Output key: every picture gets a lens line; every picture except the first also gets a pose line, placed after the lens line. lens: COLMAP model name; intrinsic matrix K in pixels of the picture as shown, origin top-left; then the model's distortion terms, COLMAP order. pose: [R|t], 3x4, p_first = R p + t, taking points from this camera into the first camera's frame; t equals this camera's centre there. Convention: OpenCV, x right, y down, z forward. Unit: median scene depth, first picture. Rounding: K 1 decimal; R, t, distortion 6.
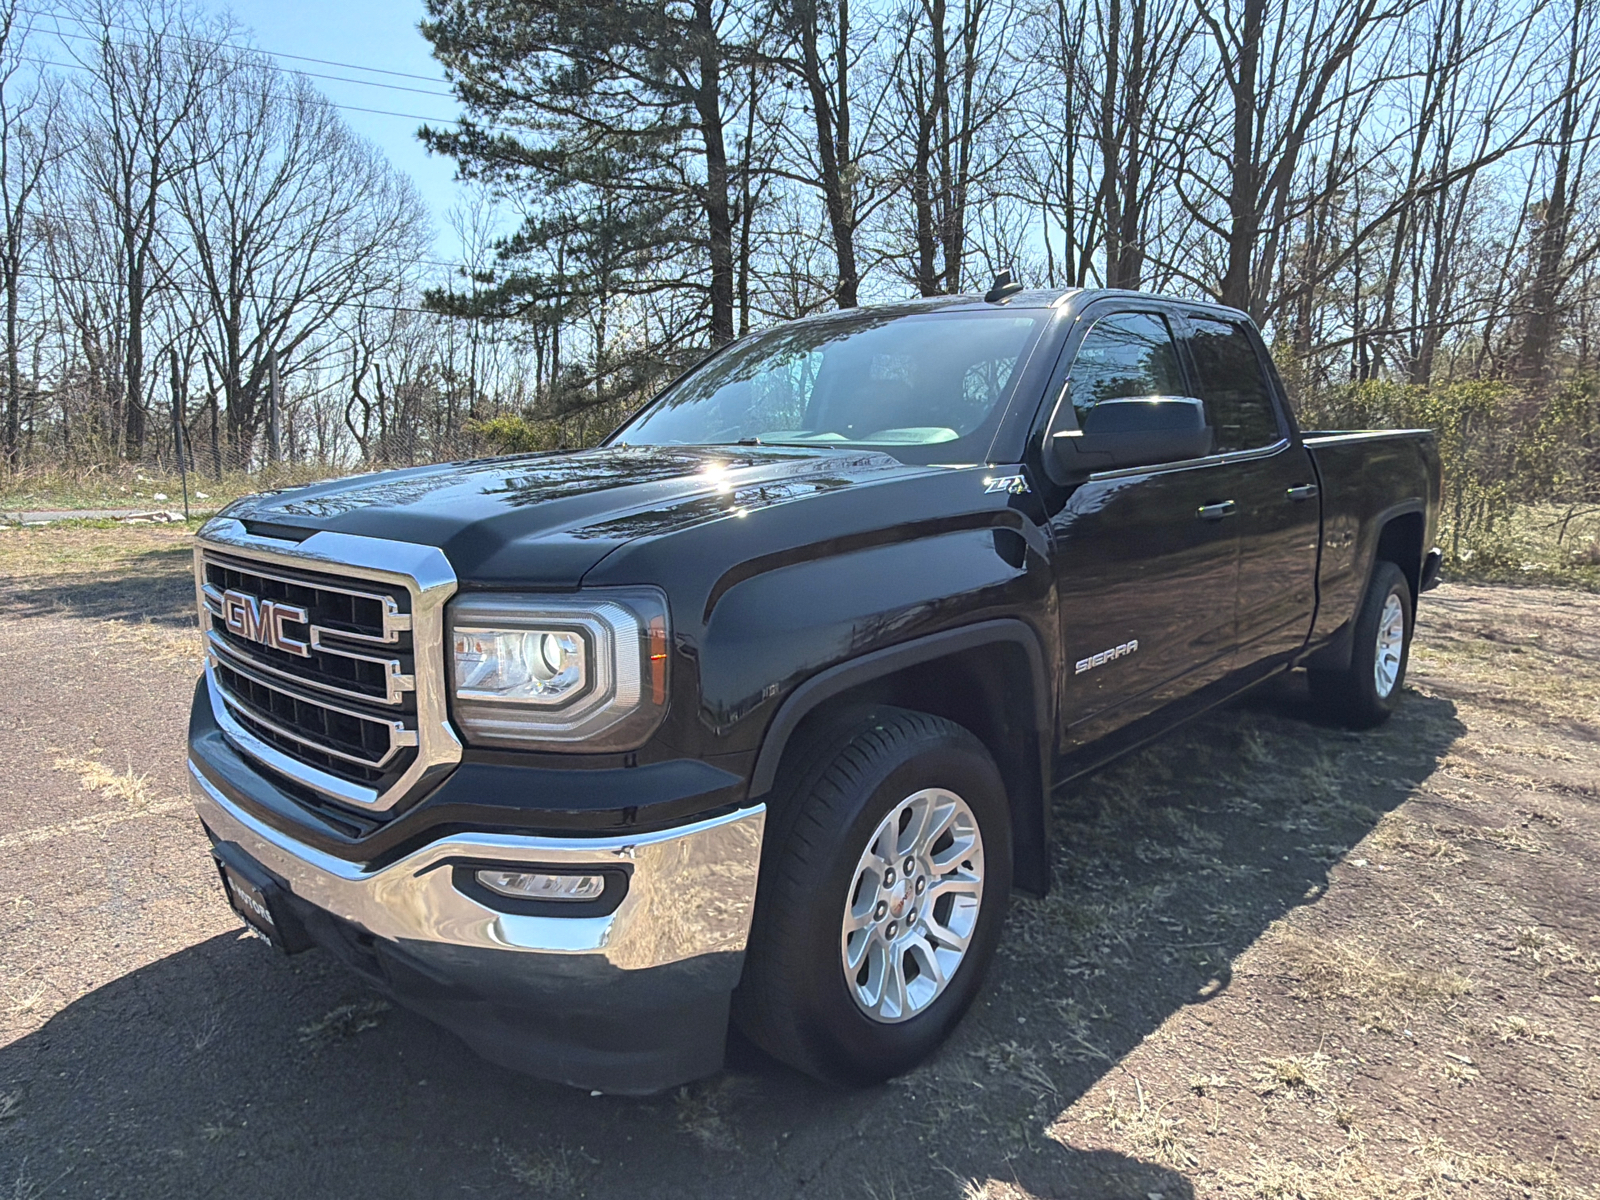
lens RADIAL K [[1020.4, 0, 811.7], [0, 1020.4, 593.1], [0, 0, 1]] dist [-0.000539, 0.001893]
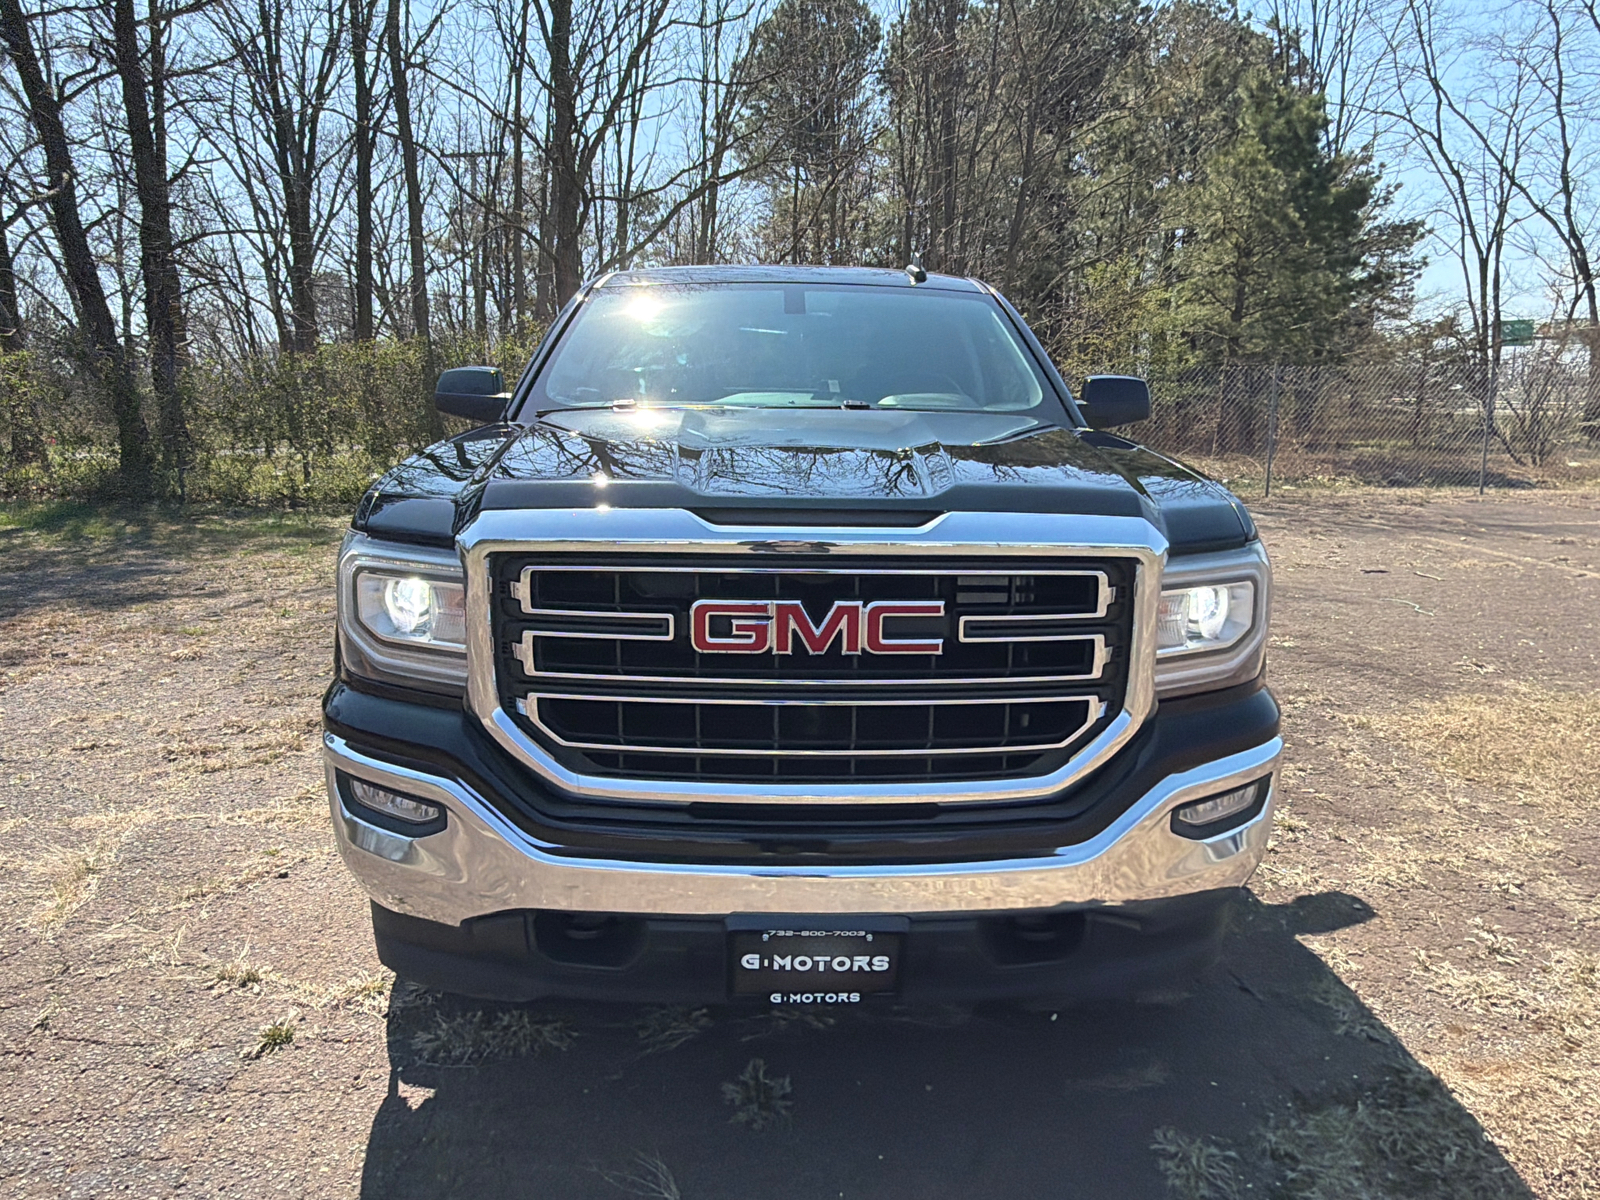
lens RADIAL K [[1036.7, 0, 793.0], [0, 1036.7, 596.1], [0, 0, 1]] dist [-0.006588, -0.000309]
pose [[0.717533, -0.119674, 0.686166, -0.639627], [0.082884, 0.992800, 0.086480, -0.041181], [-0.691575, -0.005180, 0.722286, 0.228272]]
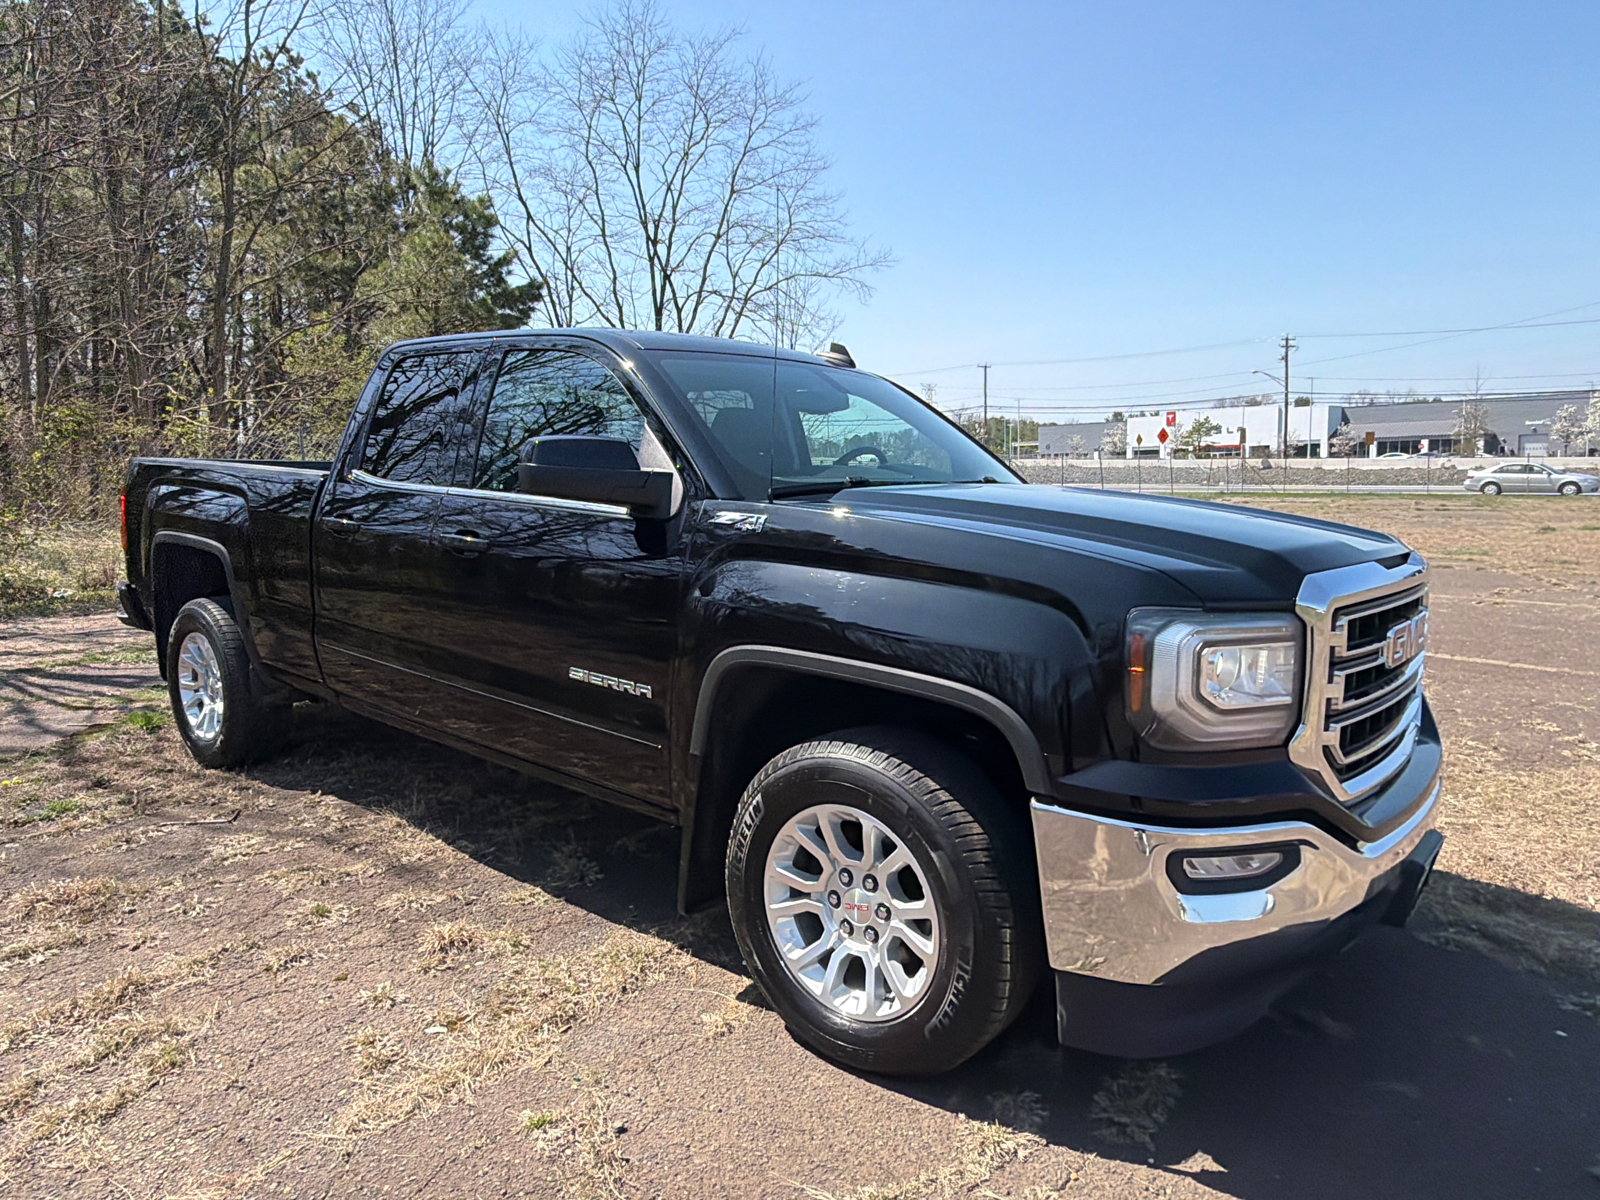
lens RADIAL K [[1036.7, 0, 800.1], [0, 1036.7, 595.5], [0, 0, 1]] dist [-0.006588, -0.000309]
pose [[-0.054678, -0.110003, 0.992426, -0.951178], [0.122585, 0.985655, 0.116007, -0.139810], [-0.990951, 0.127999, -0.040409, 0.982892]]
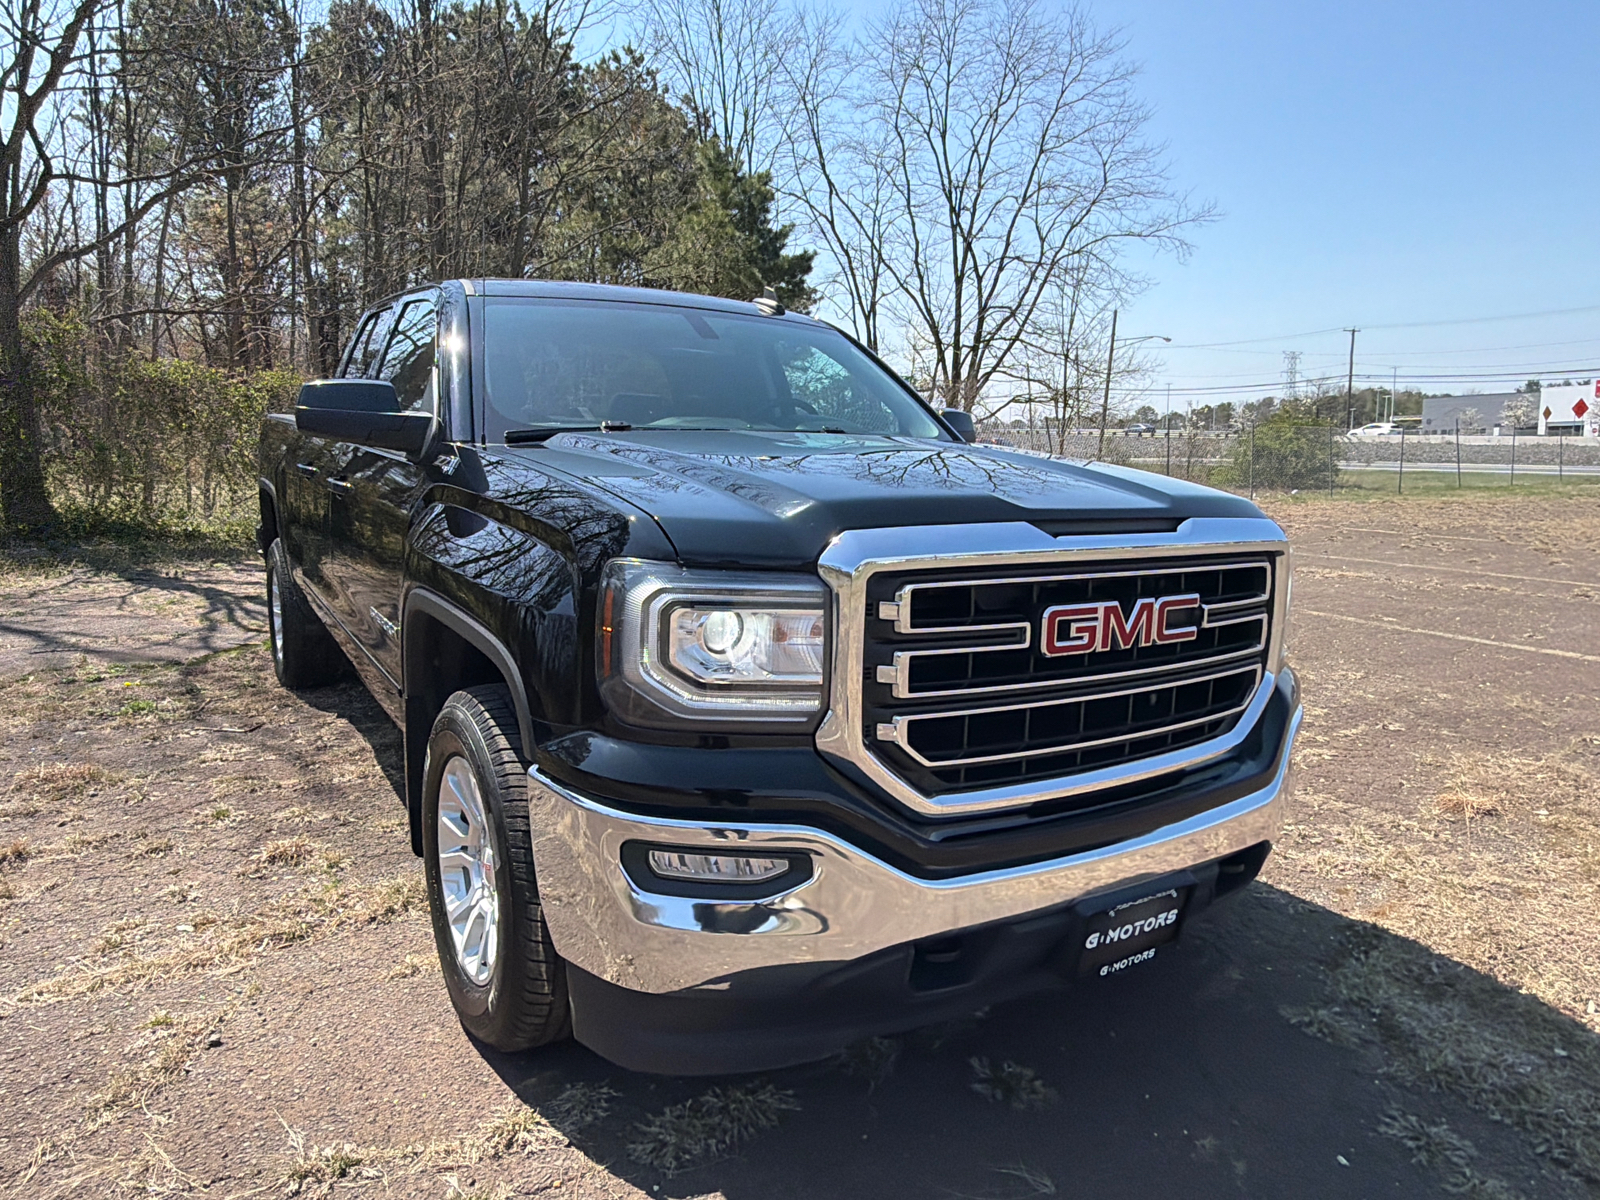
lens RADIAL K [[1036.7, 0, 796.4], [0, 1036.7, 597.0], [0, 0, 1]] dist [-0.006588, -0.000309]
pose [[0.259104, -0.130428, 0.957002, -0.856081], [0.106939, 0.988622, 0.105784, -0.072787], [-0.959911, 0.074932, 0.270104, 0.583110]]
